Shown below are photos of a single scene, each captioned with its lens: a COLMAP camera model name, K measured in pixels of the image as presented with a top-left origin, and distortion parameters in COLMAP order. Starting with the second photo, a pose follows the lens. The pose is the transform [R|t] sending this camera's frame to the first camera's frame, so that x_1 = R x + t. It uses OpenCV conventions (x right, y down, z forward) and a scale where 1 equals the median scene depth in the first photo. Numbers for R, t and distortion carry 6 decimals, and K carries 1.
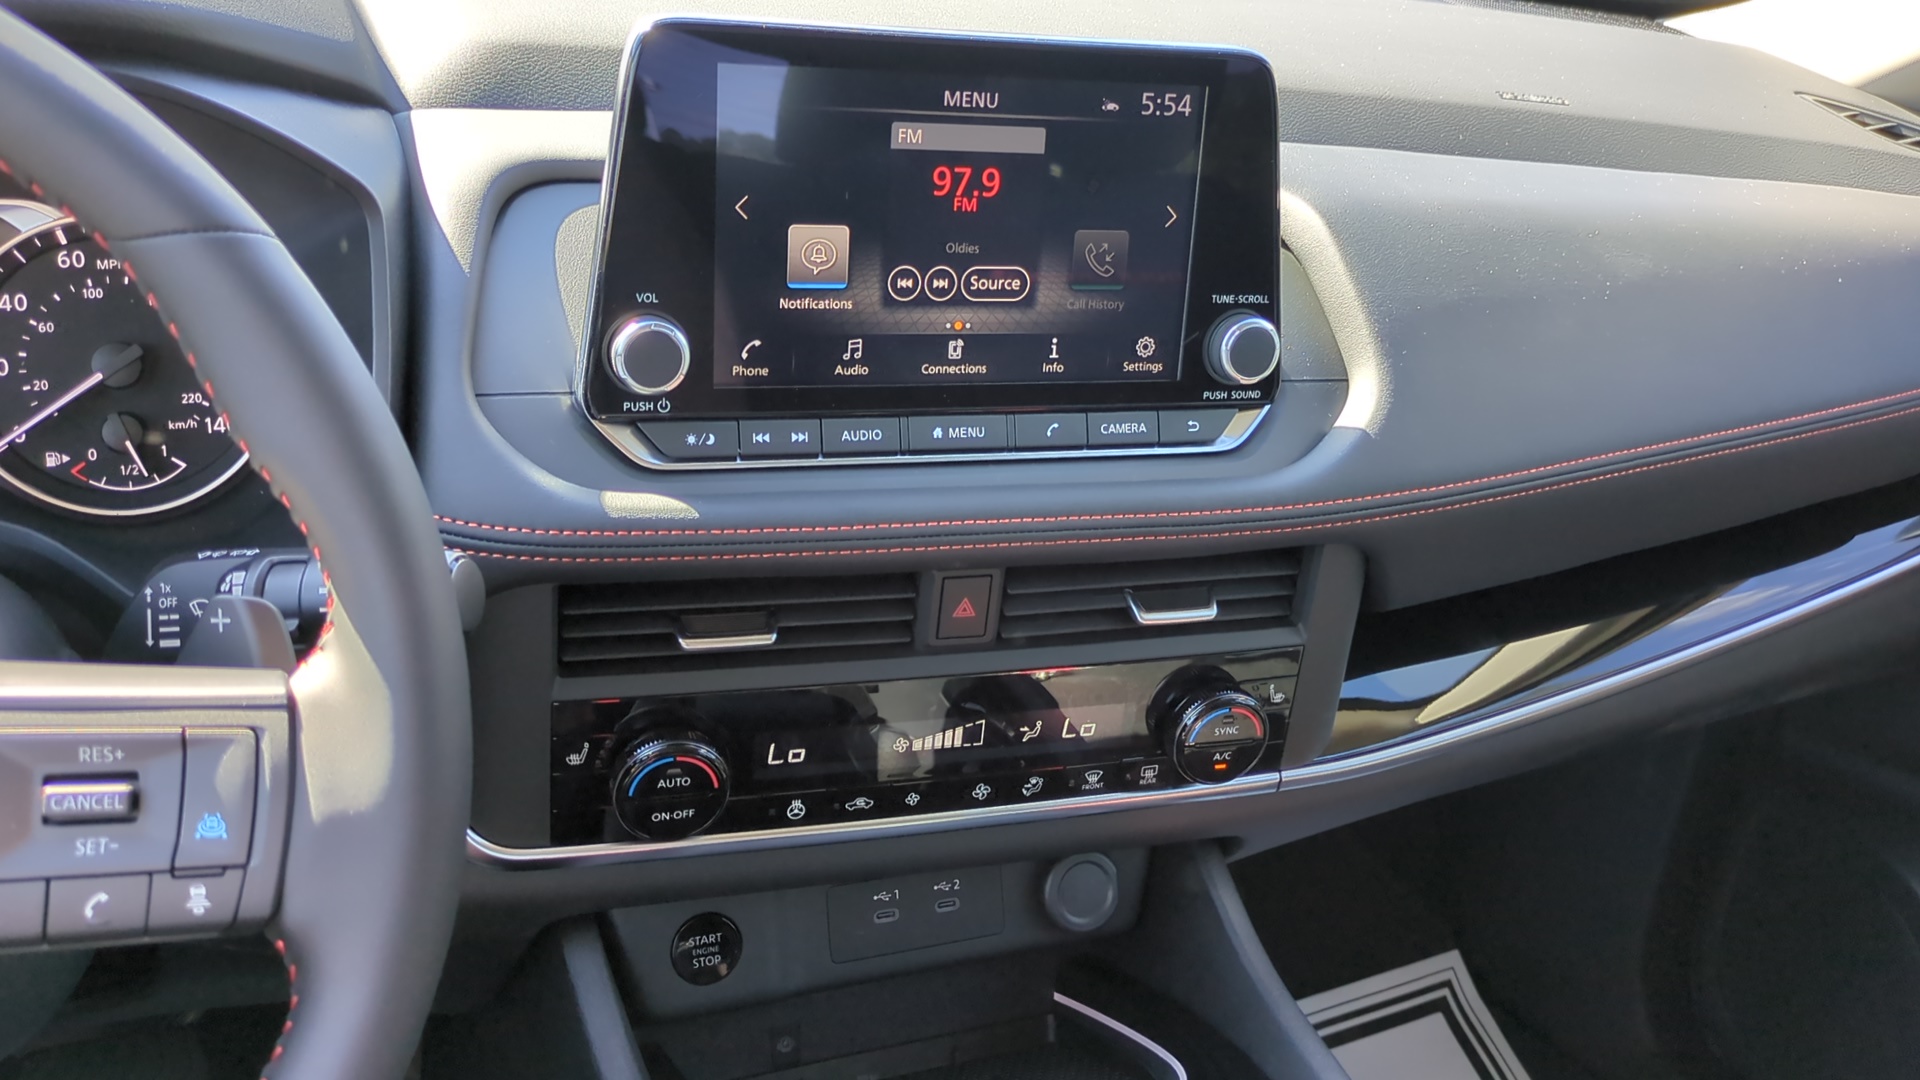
lens RADIAL K [[1608.1, 0, 958.5], [0, 1608.1, 501.7], [0, 0, 1]] dist [0.018772, -0.032787]
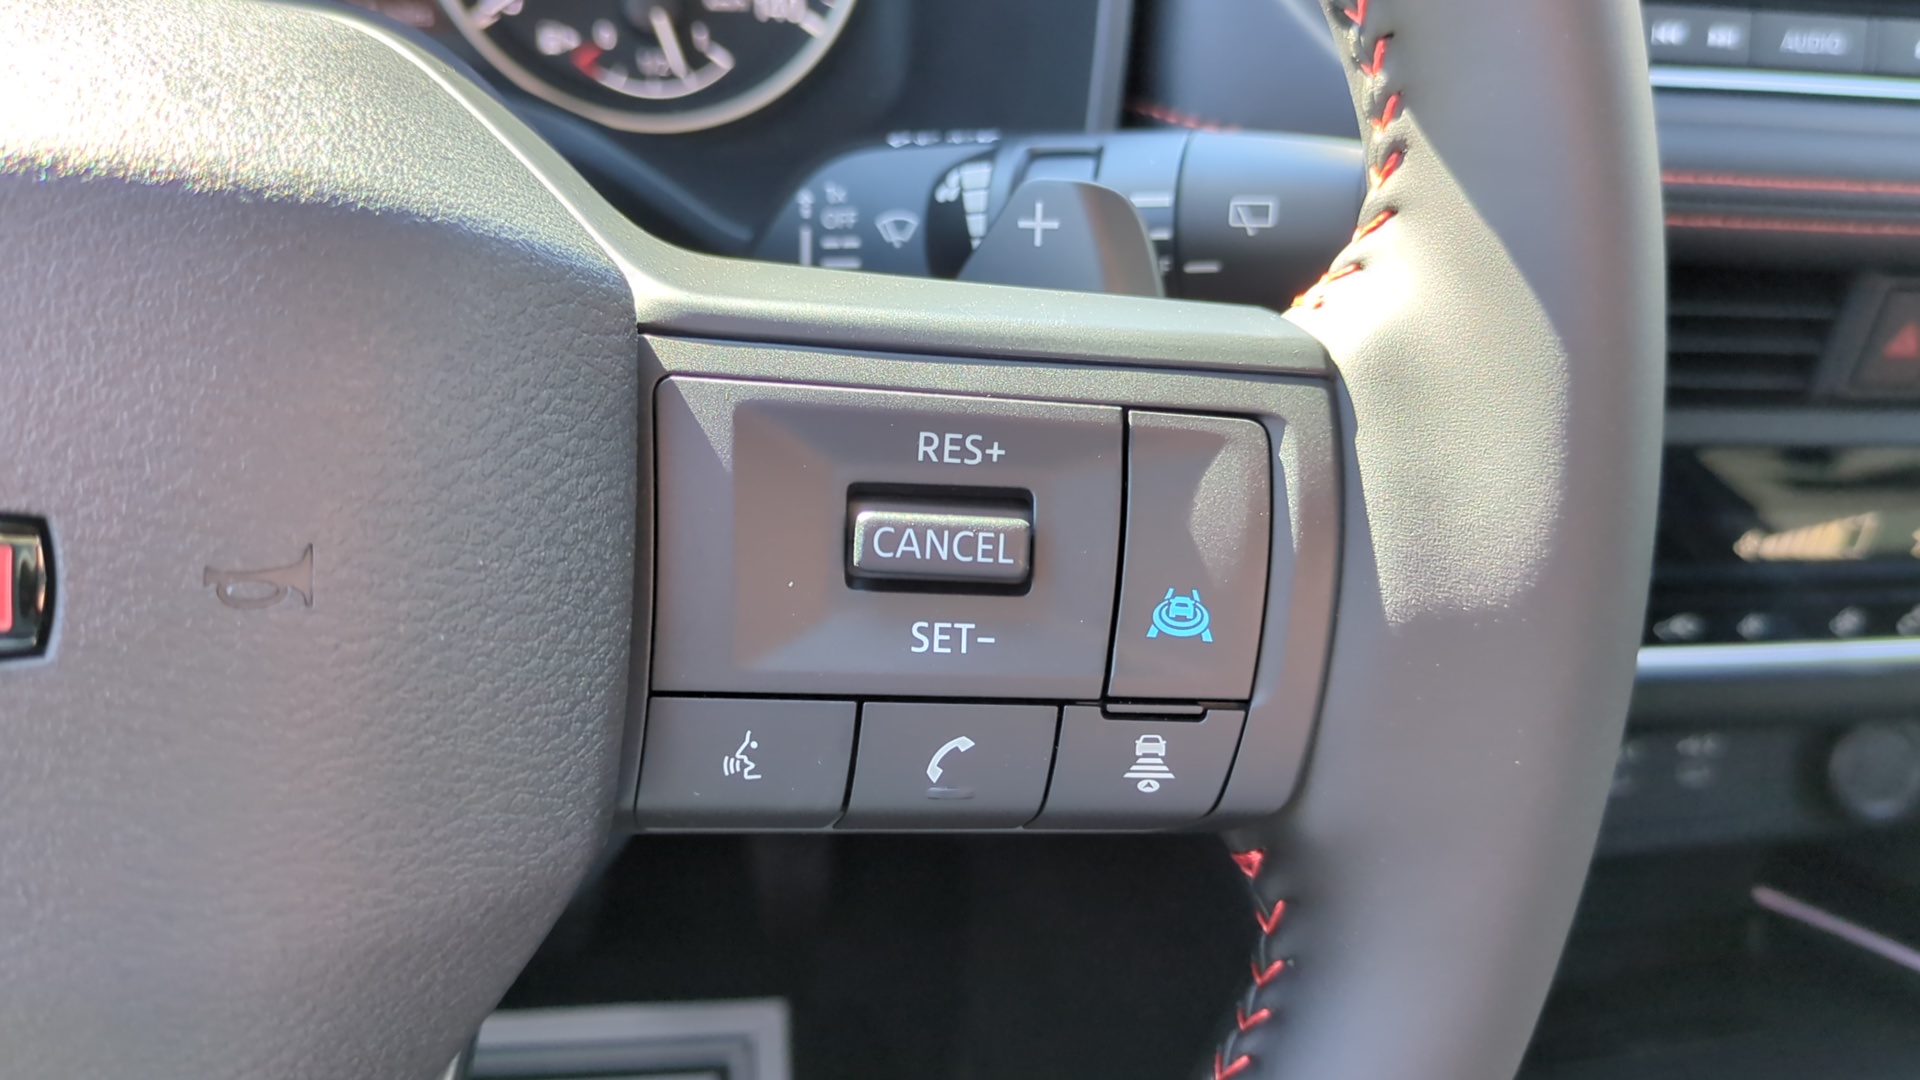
lens RADIAL K [[1608.1, 0, 949.1], [0, 1608.1, 497.0], [0, 0, 1]] dist [0.018772, -0.032787]
pose [[0.988247, 0.071230, -0.135255, -0.289655], [-0.053237, 0.989782, 0.132275, 0.066727], [0.143295, -0.123519, 0.981942, 0.327851]]
